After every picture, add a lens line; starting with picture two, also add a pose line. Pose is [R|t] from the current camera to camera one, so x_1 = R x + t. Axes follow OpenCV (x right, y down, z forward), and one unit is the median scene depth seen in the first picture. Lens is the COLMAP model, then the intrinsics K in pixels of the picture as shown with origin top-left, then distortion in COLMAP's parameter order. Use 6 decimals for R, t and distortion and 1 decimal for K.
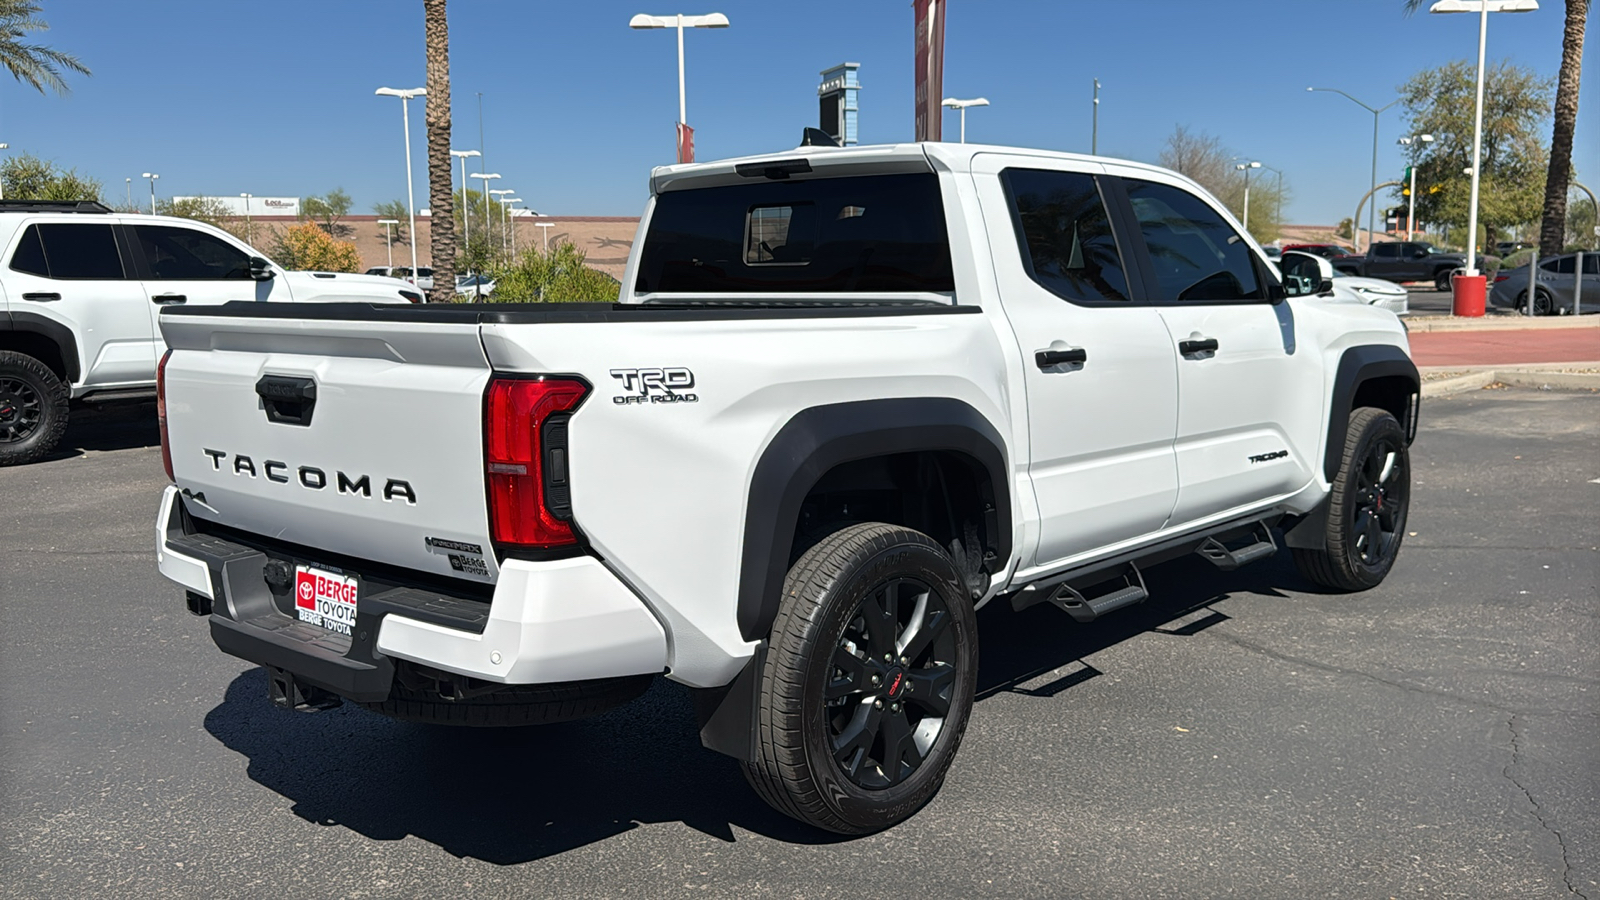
lens RADIAL K [[1405.5, 0, 800.0], [0, 1405.5, 450.0], [0, 0, 1]] dist [0.141367, -0.267471]
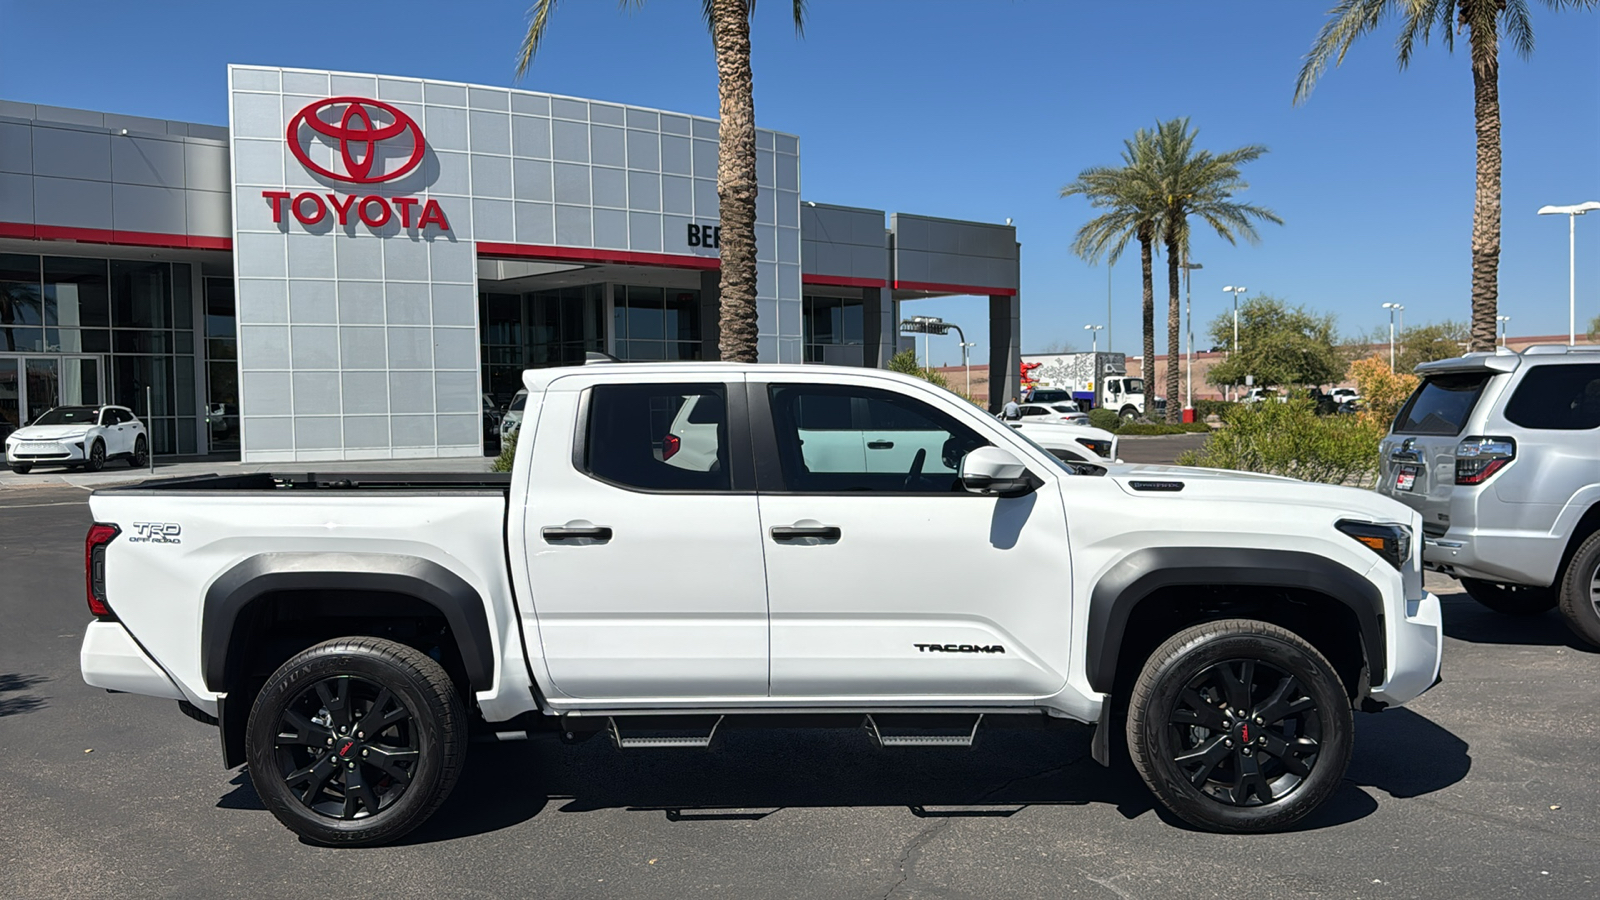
lens RADIAL K [[1405.5, 0, 800.0], [0, 1405.5, 450.0], [0, 0, 1]] dist [0.141367, -0.267471]
pose [[0.623435, 0.024210, -0.781500, 1.699721], [-0.088303, 0.995306, -0.039609, -0.140334], [0.776872, 0.093703, 0.622647, 0.461158]]
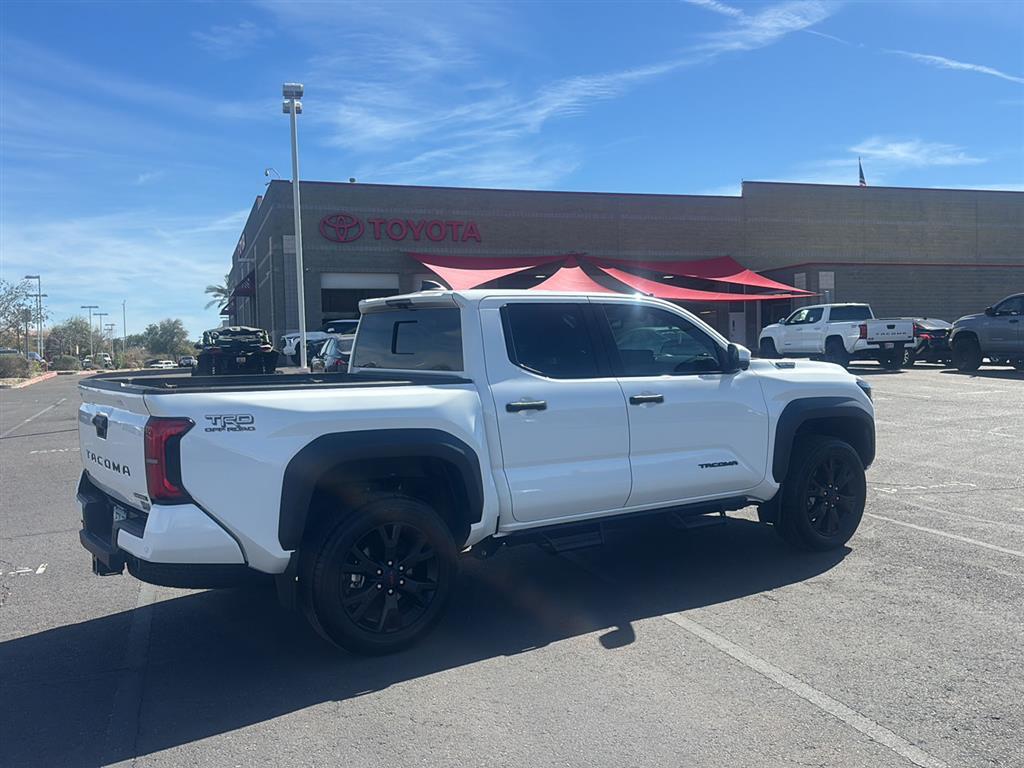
lens RADIAL K [[1001.9, 0, 517.4], [0, 1001.9, 376.6], [0, 0, 1]] dist [0.093180, -0.141111]
pose [[0.973021, 0.001906, -0.230710, 0.612406], [-0.019376, 0.997108, -0.073481, -0.011545], [0.229903, 0.075968, 0.970244, -0.335026]]
